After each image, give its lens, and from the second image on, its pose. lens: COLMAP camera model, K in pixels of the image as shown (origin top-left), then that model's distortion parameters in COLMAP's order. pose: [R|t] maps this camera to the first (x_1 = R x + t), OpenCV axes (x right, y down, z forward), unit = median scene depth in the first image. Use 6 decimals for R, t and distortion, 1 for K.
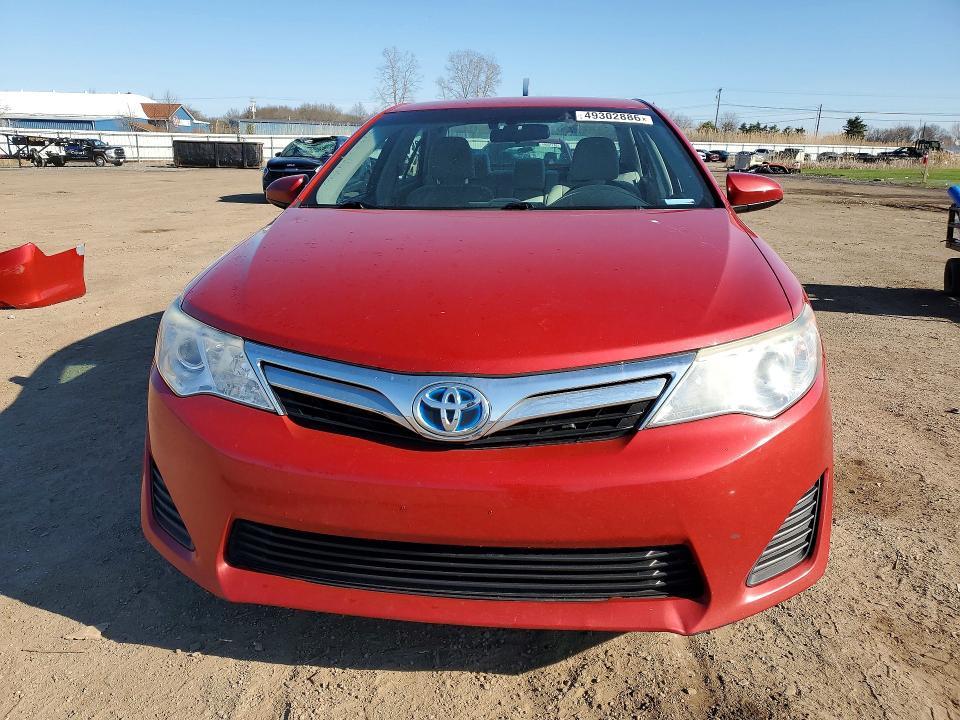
lens RADIAL K [[802.8, 0, 480.0], [0, 802.8, 360.0], [0, 0, 1]] dist [0.021911, -0.001284]
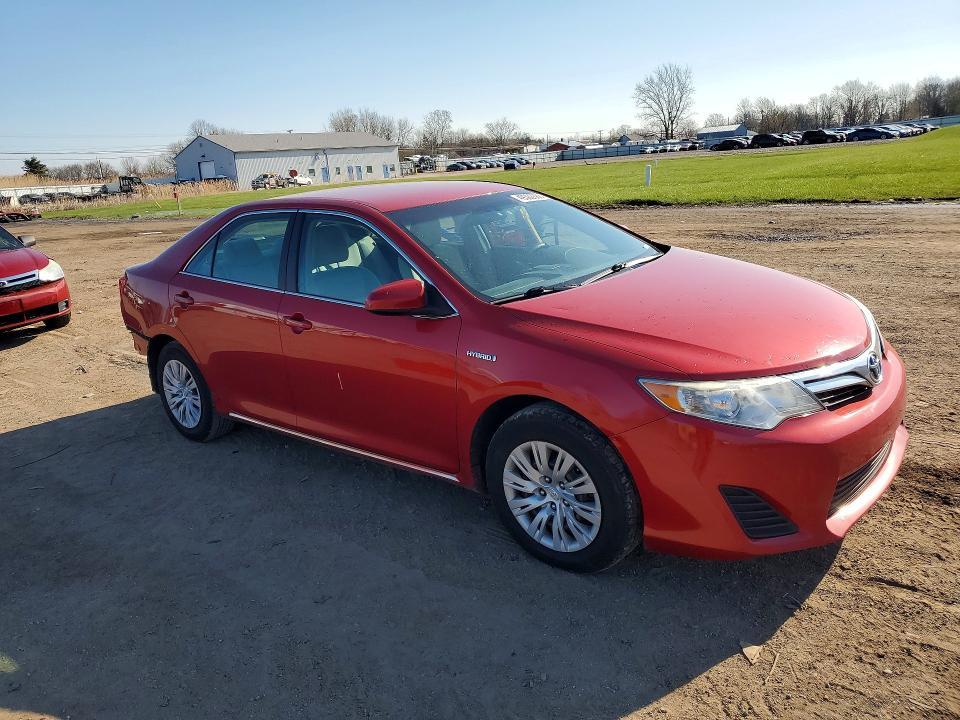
lens RADIAL K [[802.8, 0, 480.0], [0, 802.8, 360.0], [0, 0, 1]] dist [0.021911, -0.001284]
pose [[0.477563, -0.257820, 0.839918, -0.179275], [0.284931, 0.949756, 0.129529, -0.039867], [-0.831113, 0.177460, 0.527029, 0.071043]]
